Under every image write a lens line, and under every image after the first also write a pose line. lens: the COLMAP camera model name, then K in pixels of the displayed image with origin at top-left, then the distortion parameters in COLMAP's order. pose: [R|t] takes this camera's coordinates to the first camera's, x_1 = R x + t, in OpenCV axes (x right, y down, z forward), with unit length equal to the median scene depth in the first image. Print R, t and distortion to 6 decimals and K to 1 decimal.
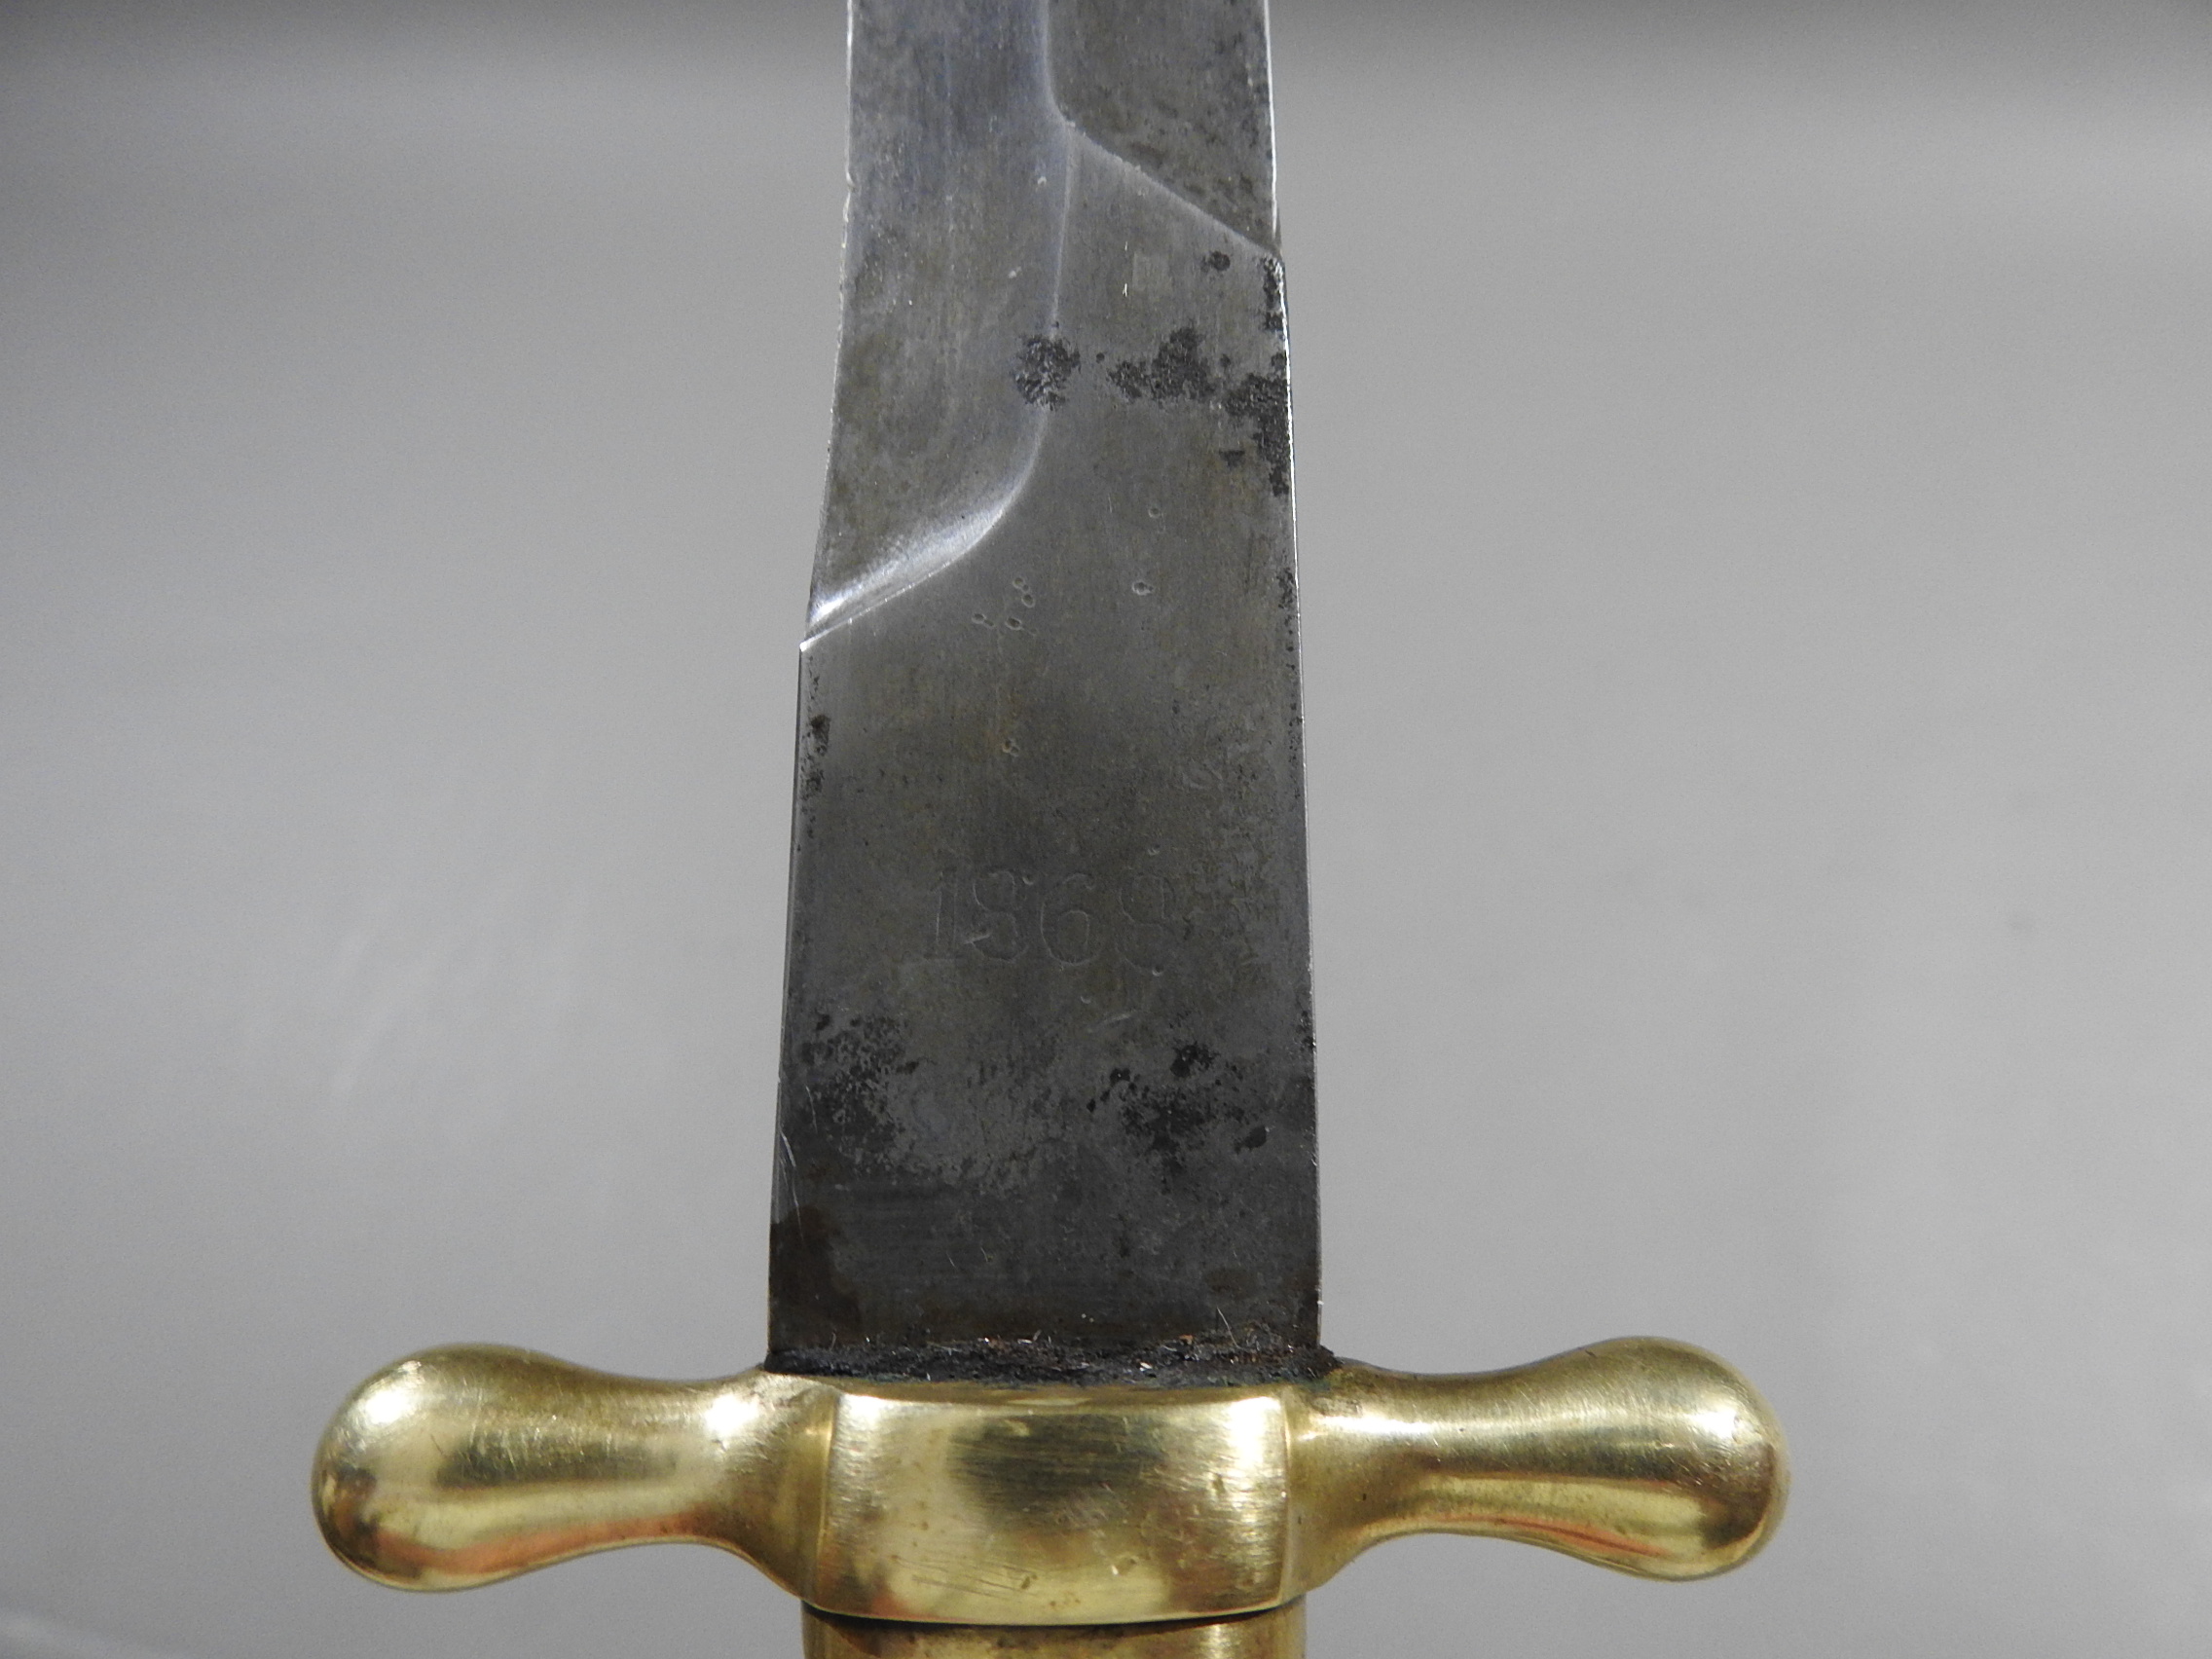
lens RADIAL K [[1614.1, 0, 1112.6], [0, 1614.1, 821.6], [0, 0, 1]] dist [0.031365, -0.008909]
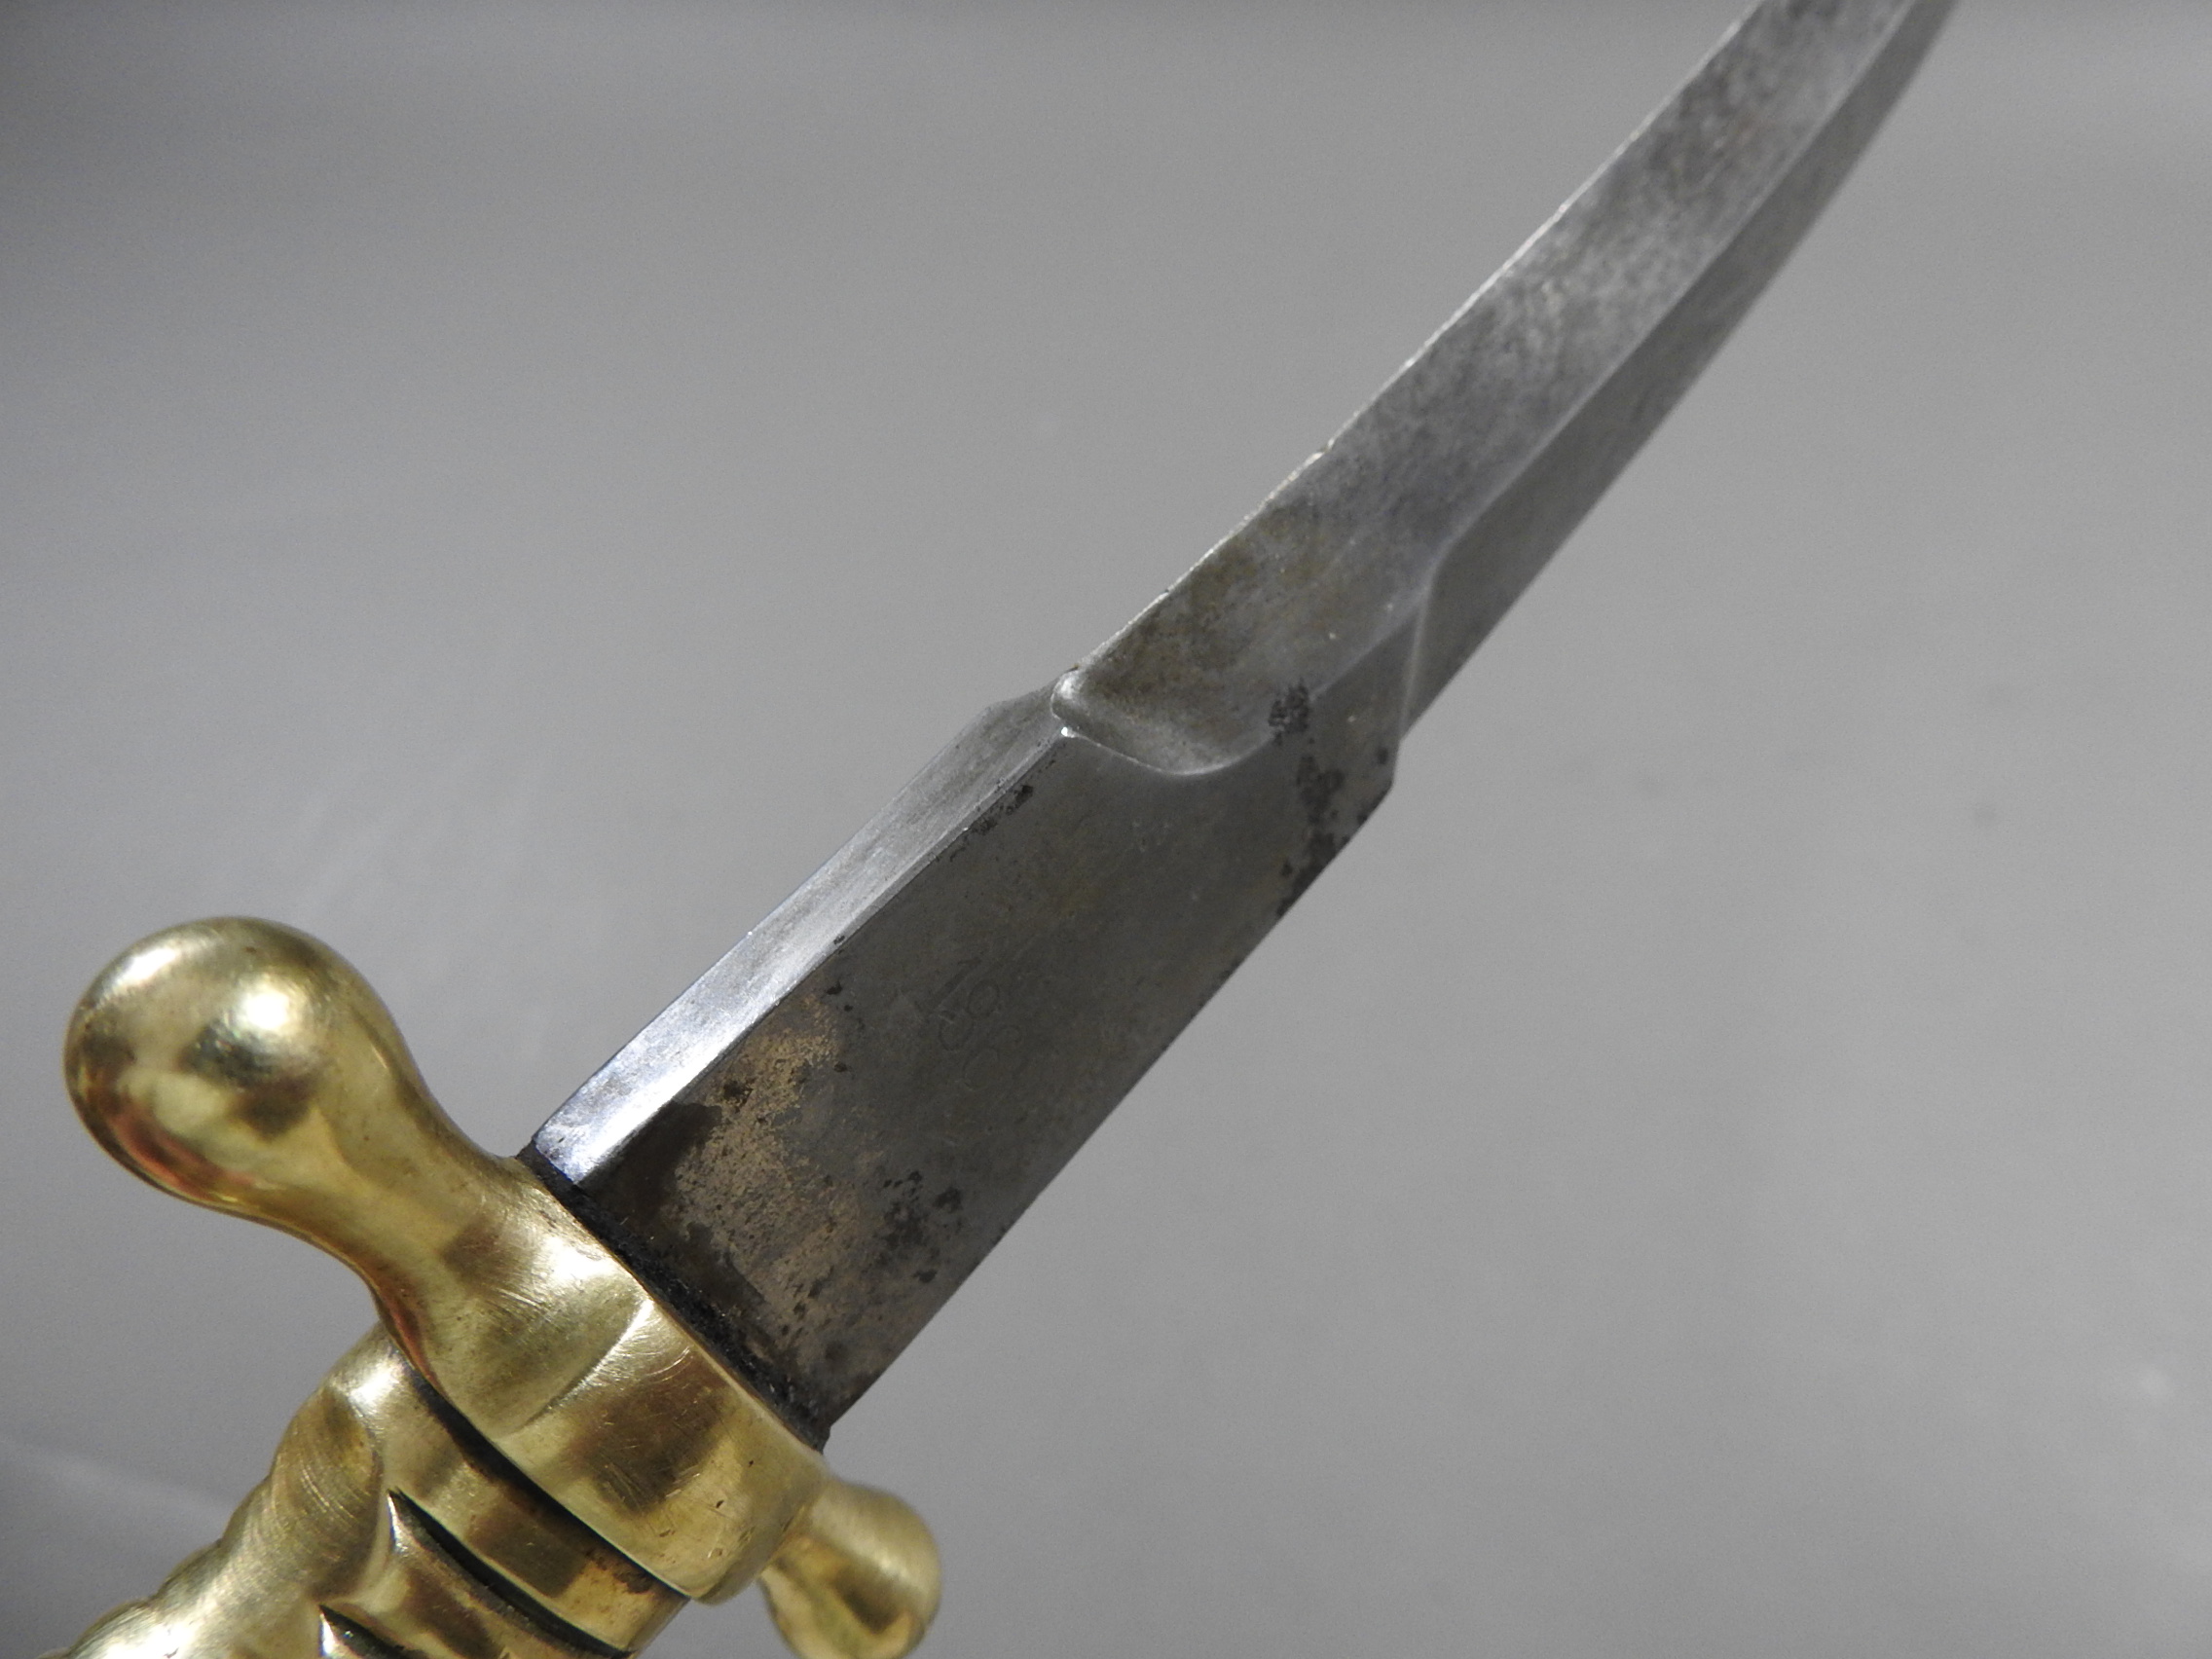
lens RADIAL K [[1614.1, 0, 1112.6], [0, 1614.1, 821.6], [0, 0, 1]] dist [0.031365, -0.008909]
pose [[0.339199, 0.683286, 0.646579, -0.814511], [-0.763702, 0.601341, -0.234837, 0.155353], [-0.549276, -0.414137, 0.725801, 0.162025]]
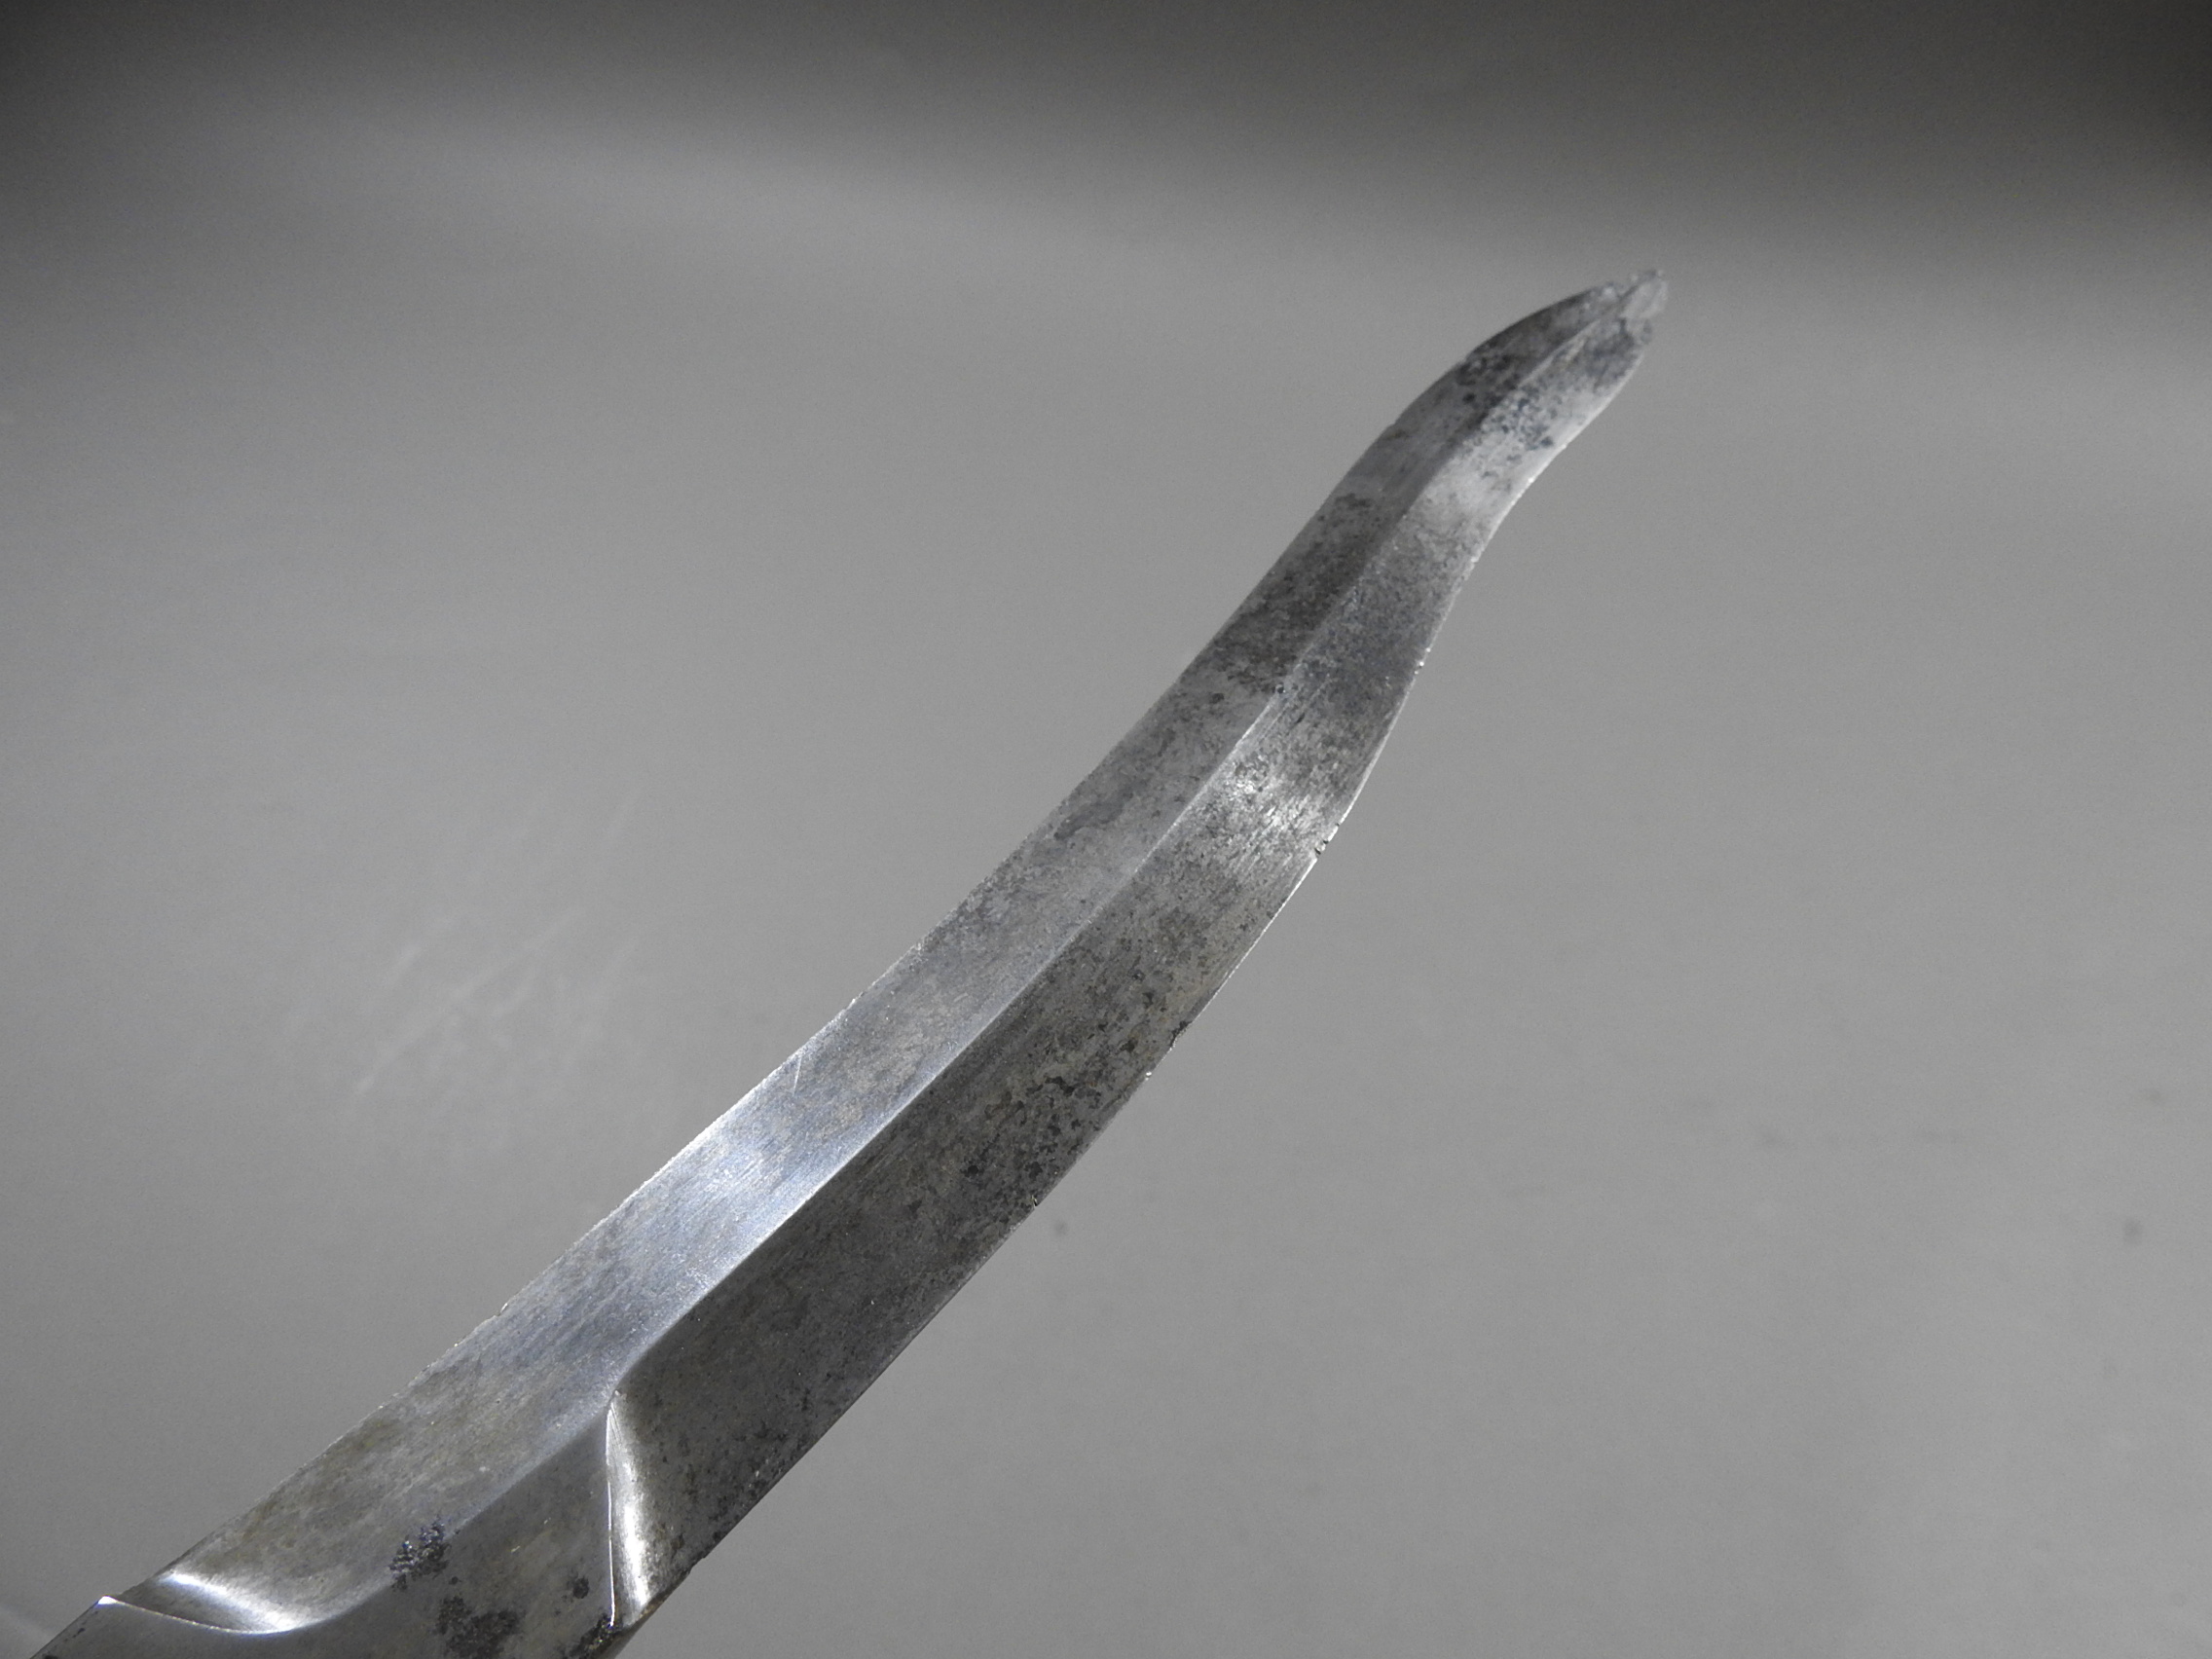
lens RADIAL K [[1614.1, 0, 1112.6], [0, 1614.1, 821.6], [0, 0, 1]] dist [0.031365, -0.008909]
pose [[0.720756, 0.589994, -0.363894, 0.465369], [-0.684257, 0.689554, -0.237292, -0.734602], [0.110923, 0.420027, 0.900707, -0.308242]]
